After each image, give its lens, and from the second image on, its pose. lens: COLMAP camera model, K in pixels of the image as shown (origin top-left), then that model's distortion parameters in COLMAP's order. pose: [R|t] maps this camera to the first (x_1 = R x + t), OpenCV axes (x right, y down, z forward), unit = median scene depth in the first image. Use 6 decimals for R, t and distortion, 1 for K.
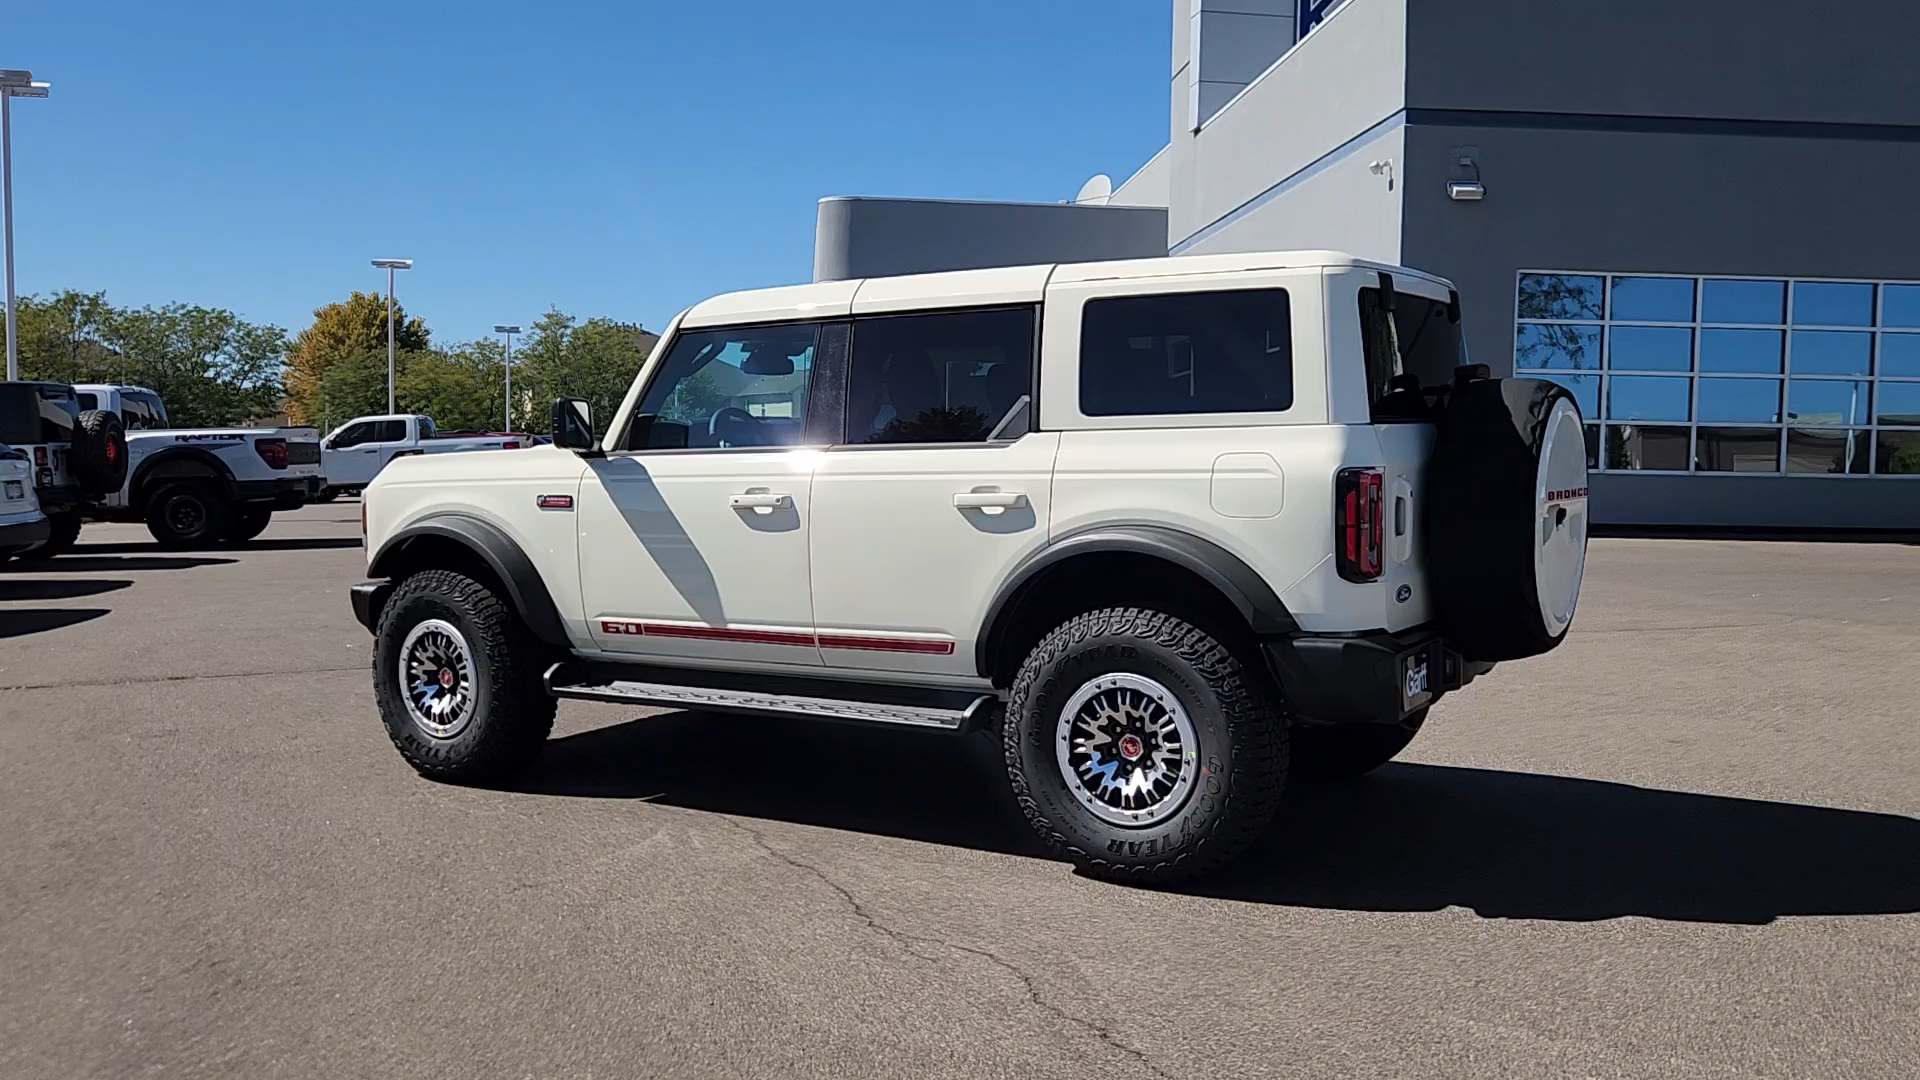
lens RADIAL K [[1624.2, 0, 955.9], [0, 1624.2, 543.1], [0, 0, 1]] dist [0.037888, -0.029777]
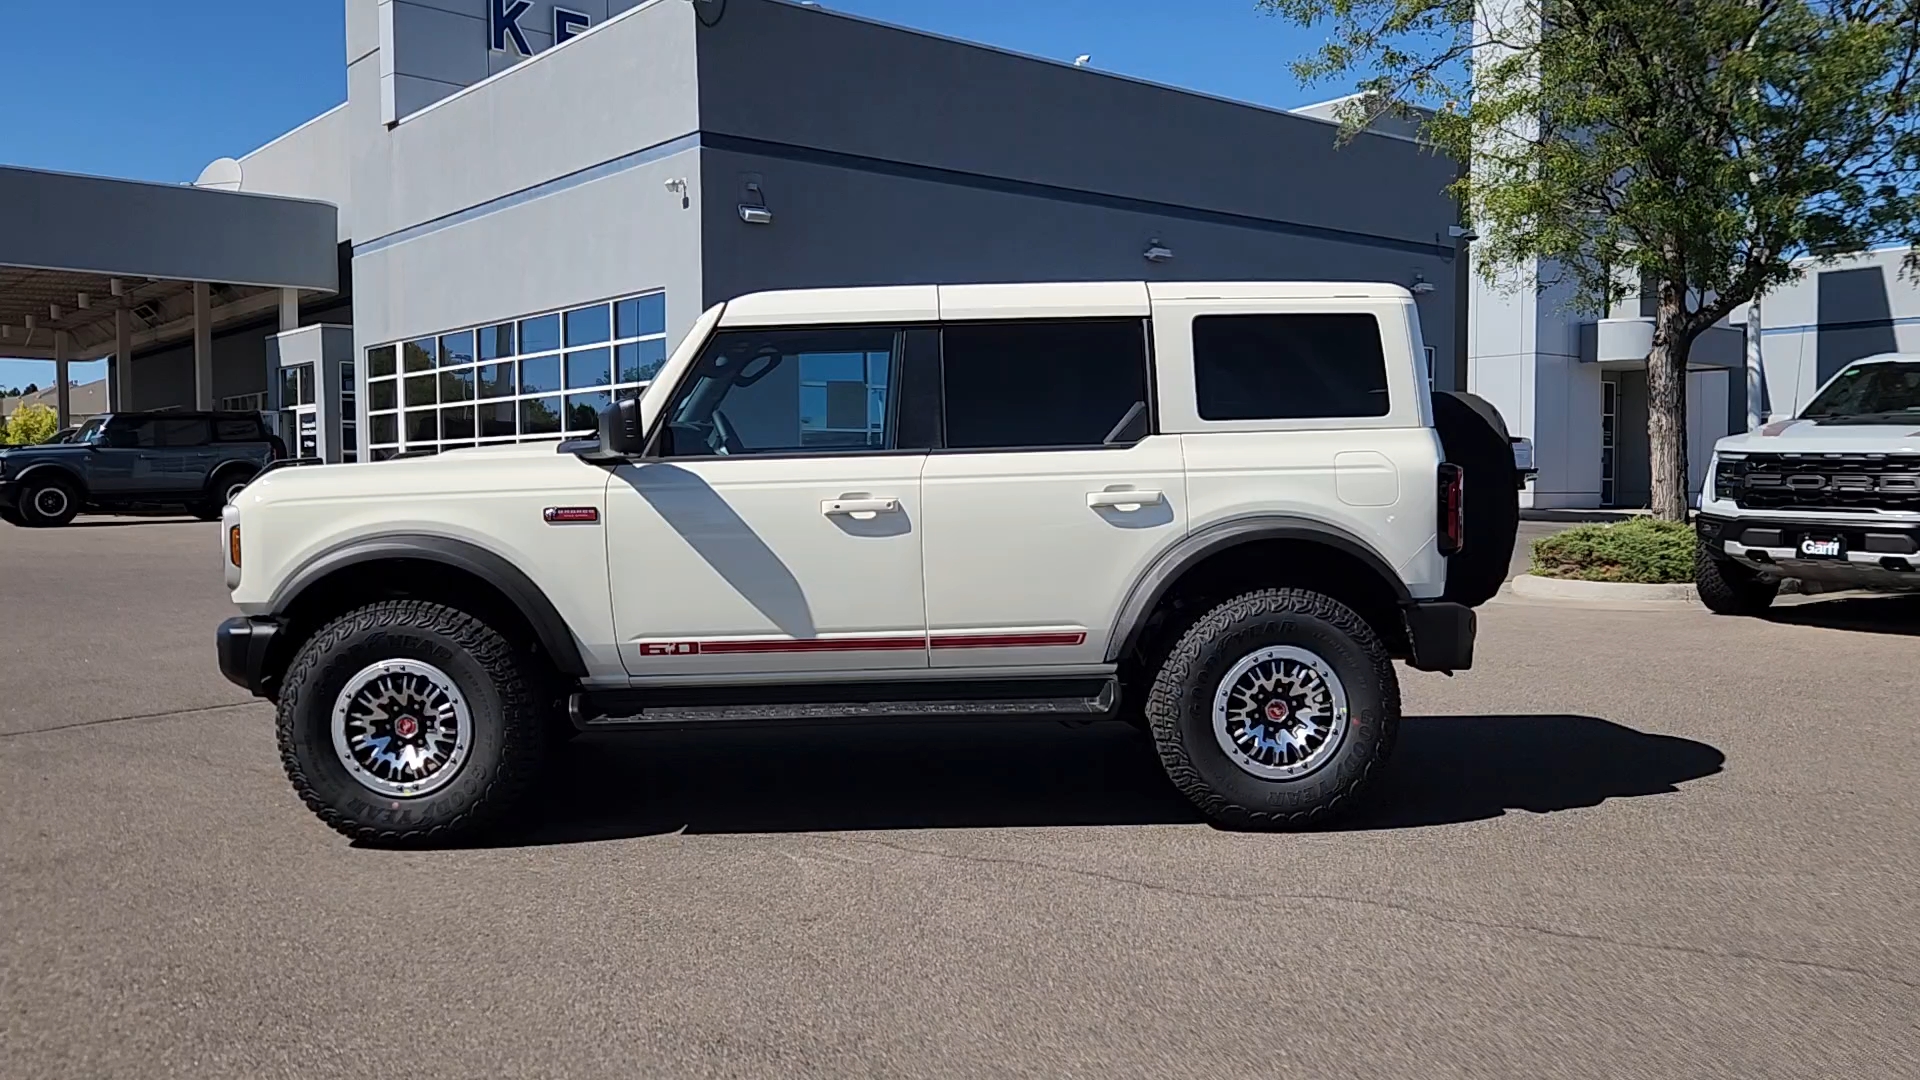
lens RADIAL K [[1624.2, 0, 952.5], [0, 1624.2, 537.4], [0, 0, 1]] dist [0.037888, -0.029777]
pose [[0.832730, -0.036115, 0.552500, -0.670832], [0.041153, 0.999147, 0.003284, -0.008556], [-0.552147, 0.020002, 0.833507, 0.162731]]
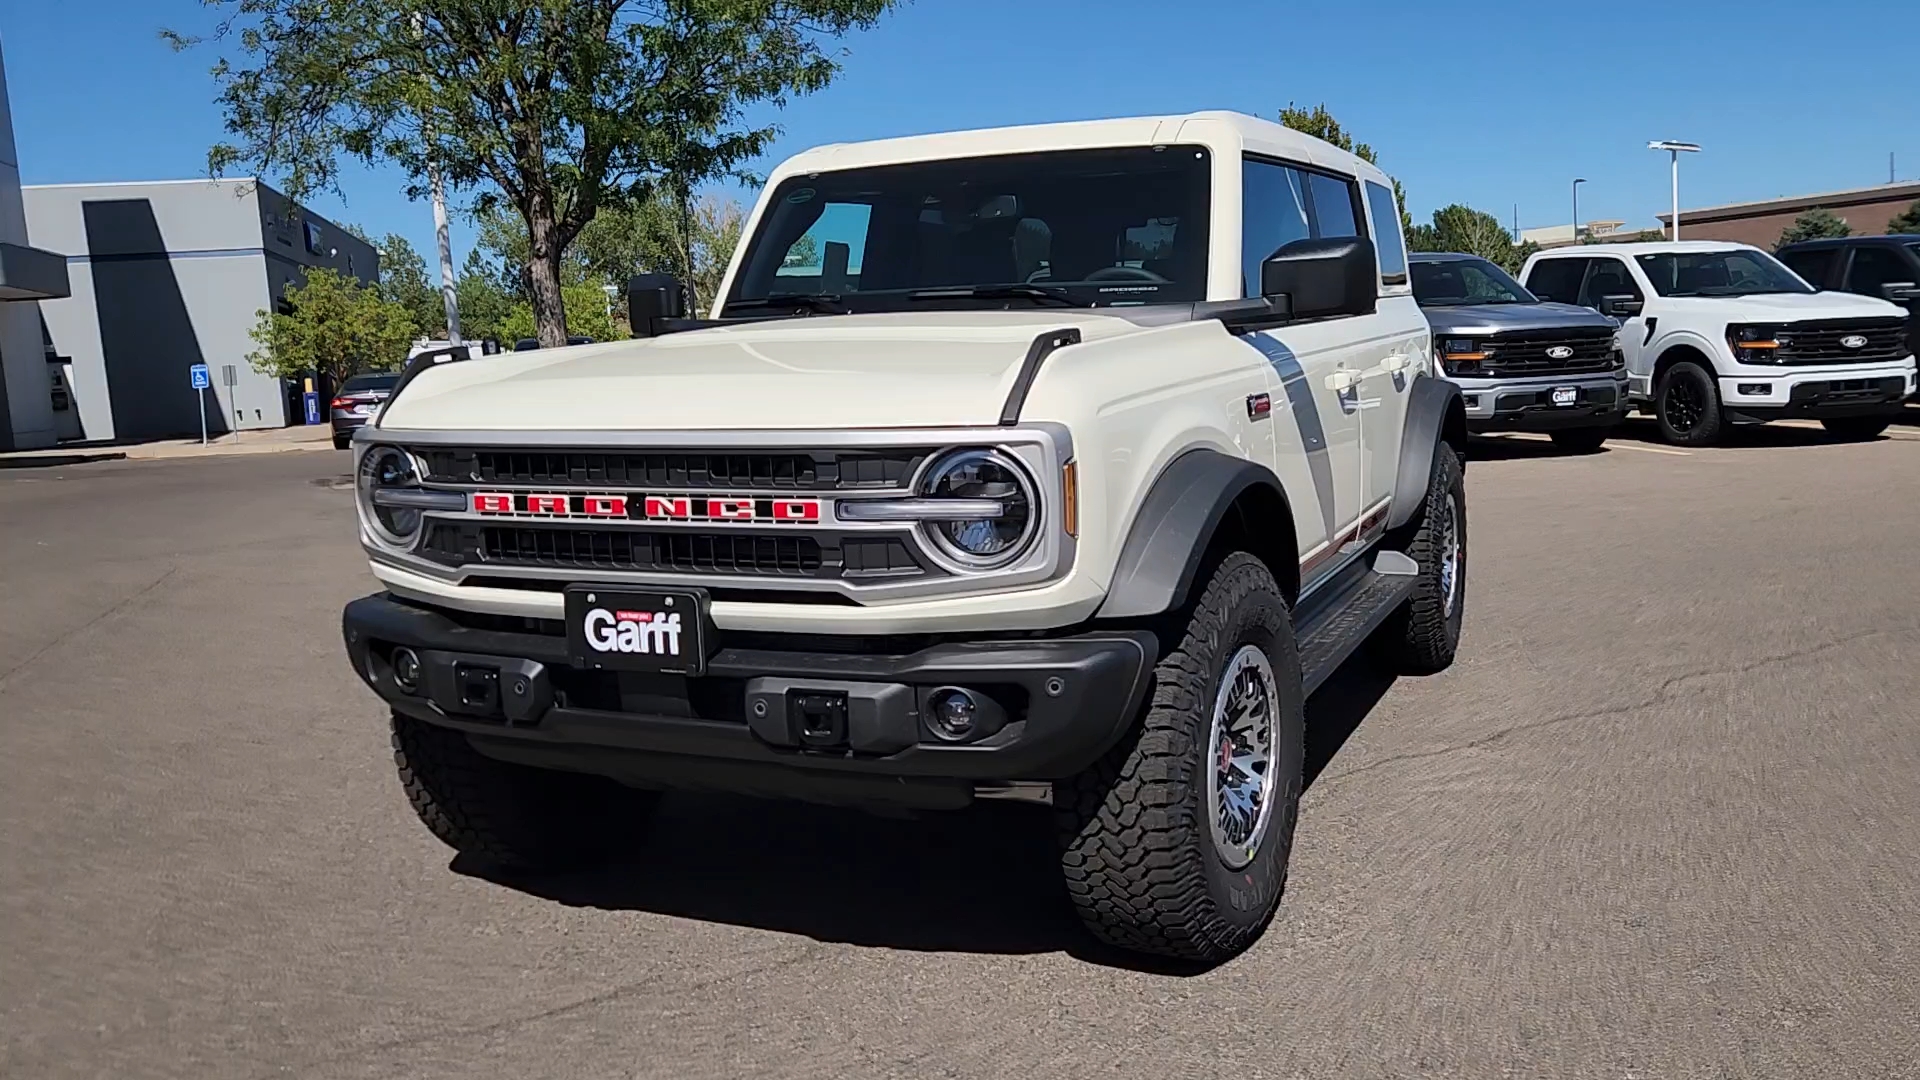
lens RADIAL K [[1624.2, 0, 948.2], [0, 1624.2, 543.3], [0, 0, 1]] dist [0.037888, -0.029777]
pose [[-0.105131, -0.119307, 0.987276, -1.013502], [0.107367, 0.985612, 0.130539, -0.079741], [-0.988645, 0.119724, -0.090809, 1.397905]]
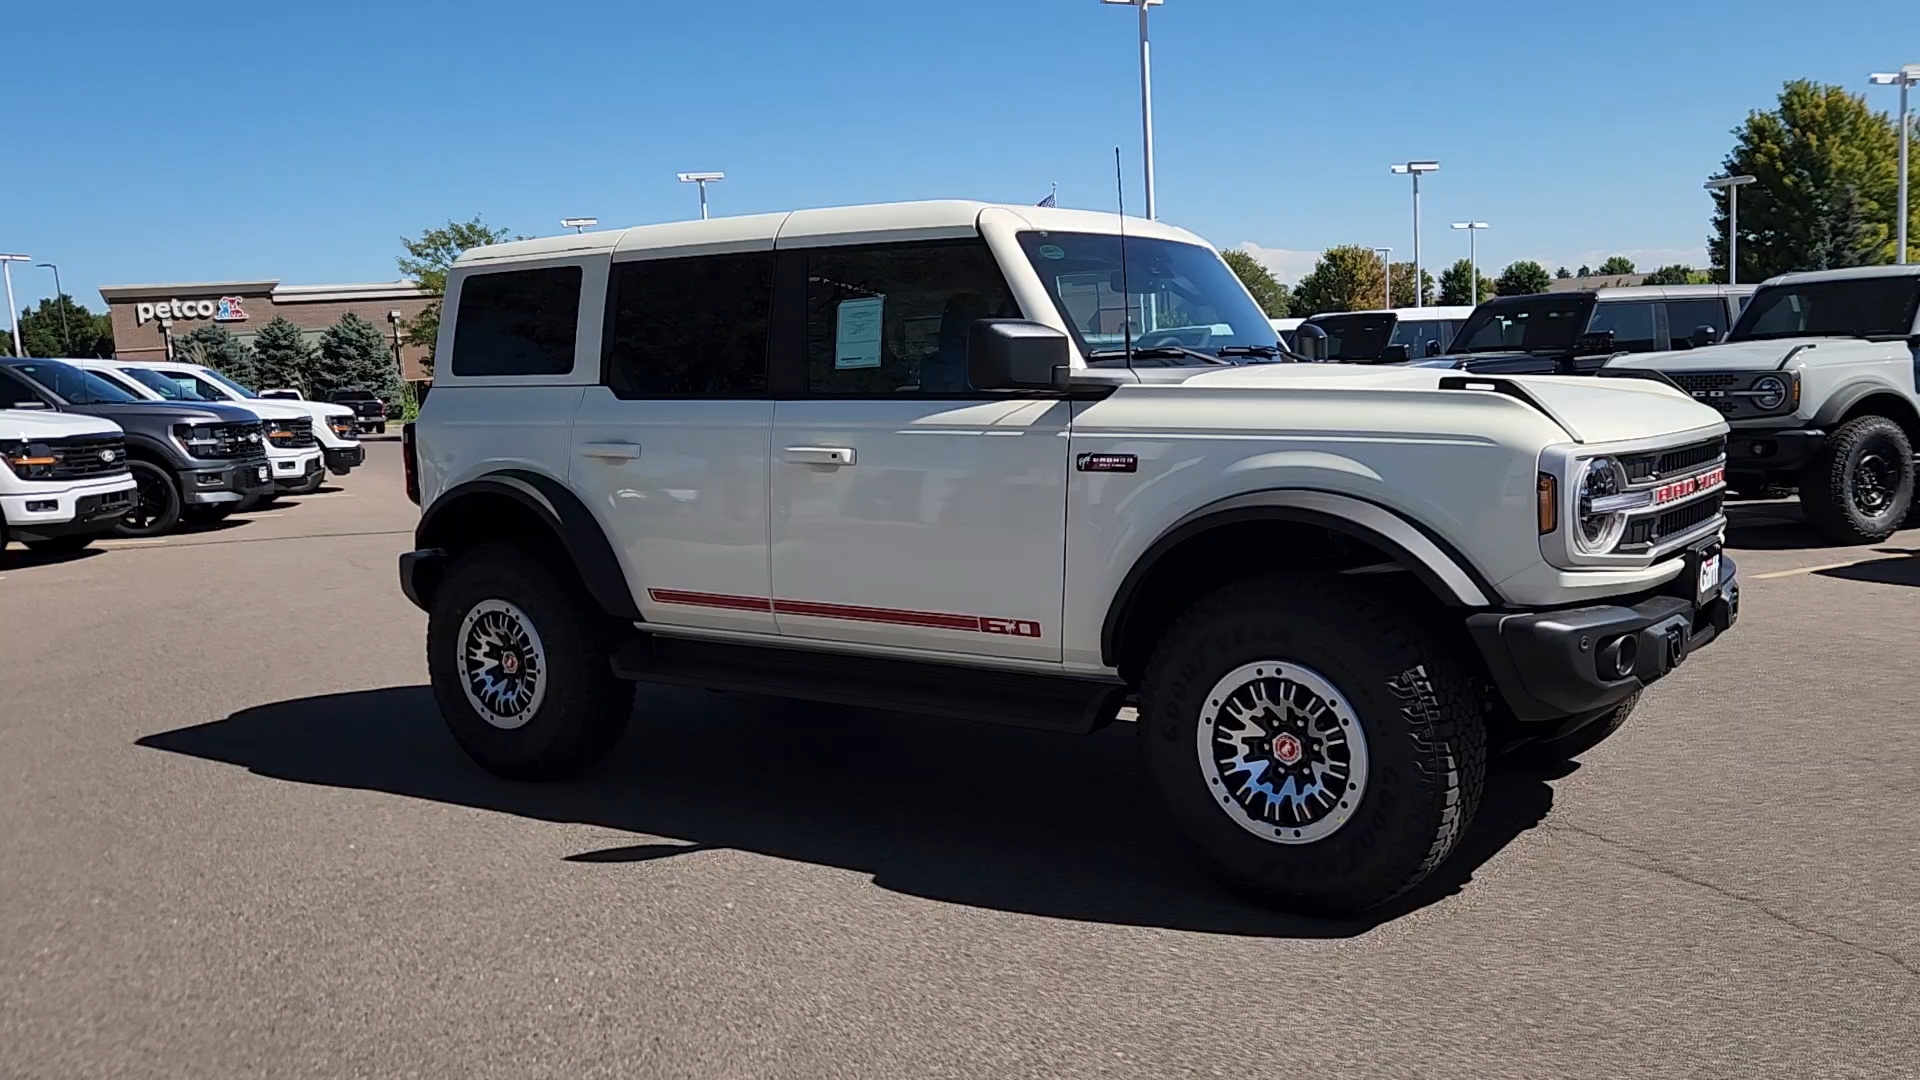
lens RADIAL K [[1624.2, 0, 950.2], [0, 1624.2, 537.6], [0, 0, 1]] dist [0.037888, -0.029777]
pose [[-0.996059, 0.035599, 0.081241, -0.104223], [0.049004, 0.984309, 0.169510, -0.160188], [-0.073932, 0.172823, -0.982174, 2.300983]]
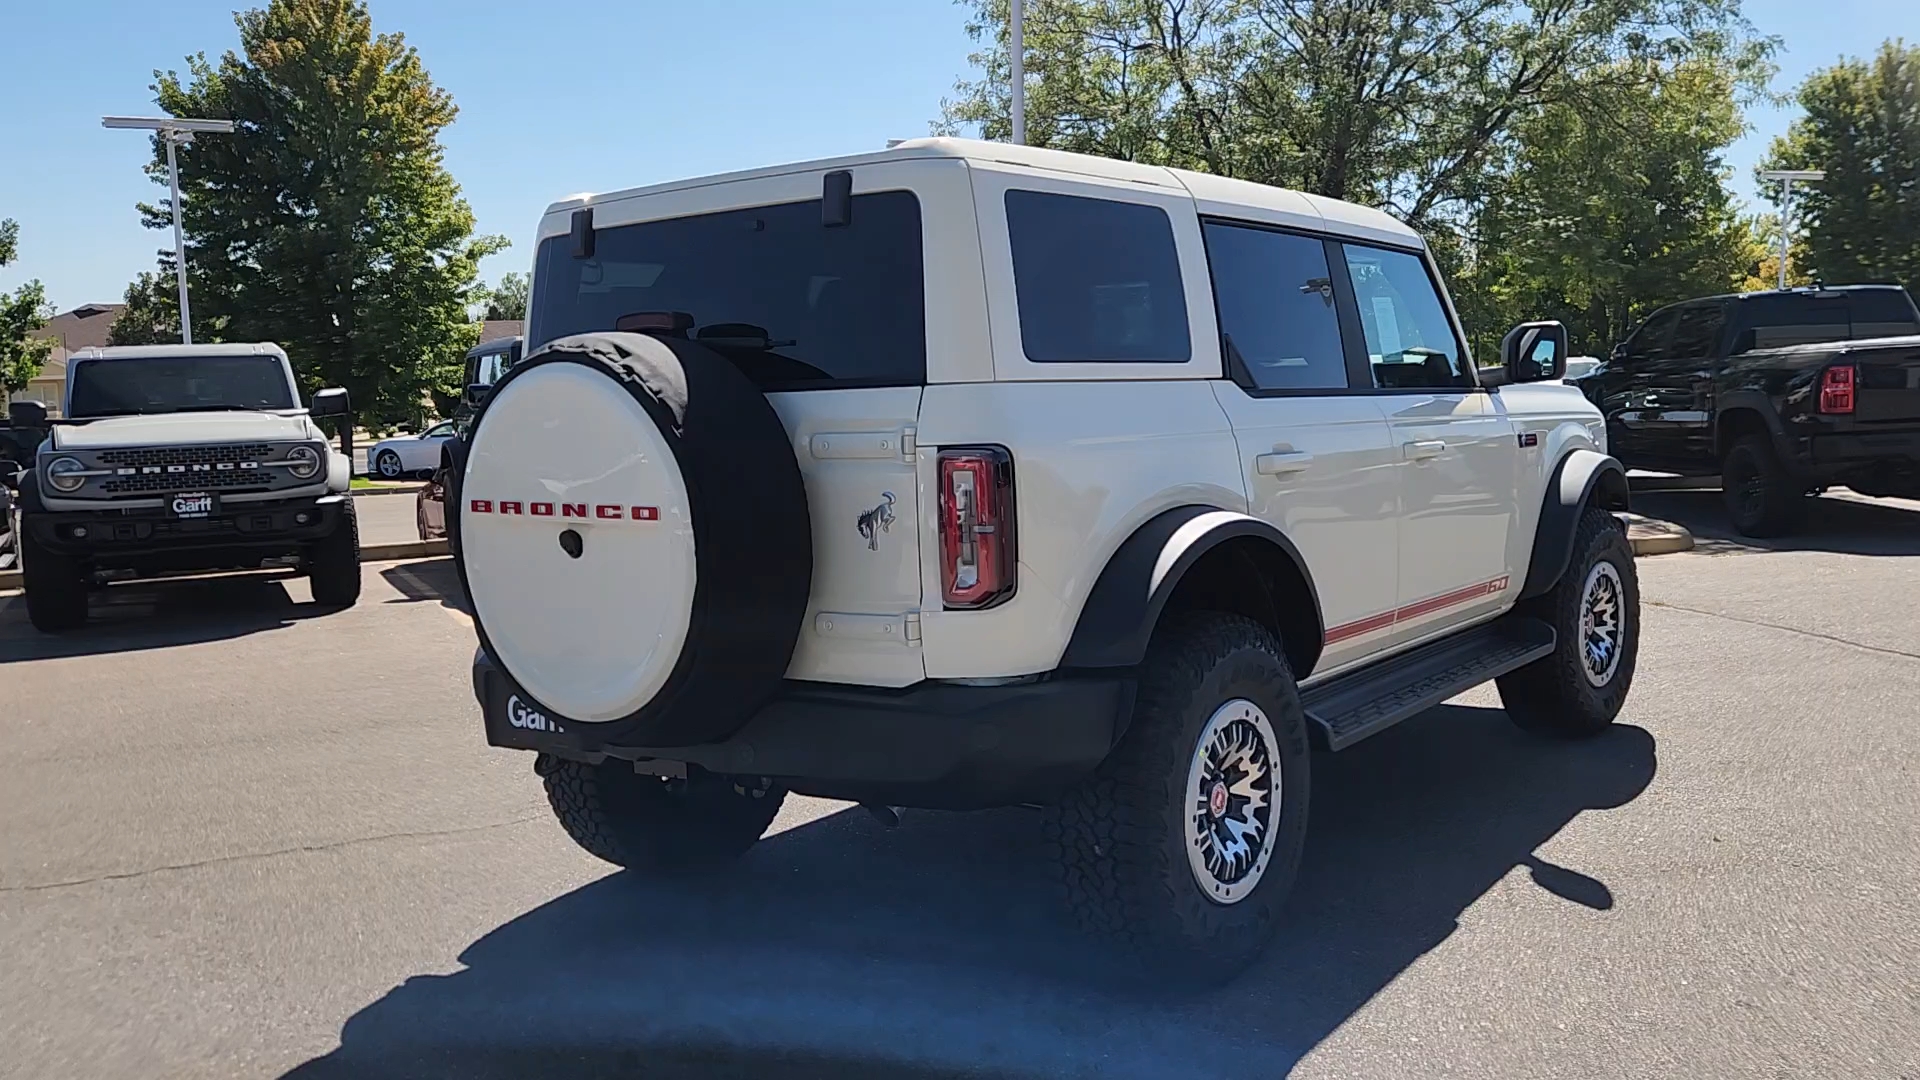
lens RADIAL K [[1624.2, 0, 949.1], [0, 1624.2, 536.0], [0, 0, 1]] dist [0.037888, -0.029777]
pose [[-0.107838, 0.103021, -0.988816, 0.996779], [-0.031025, 0.993783, 0.106922, -0.093449], [0.993684, 0.042208, -0.103971, 1.205751]]
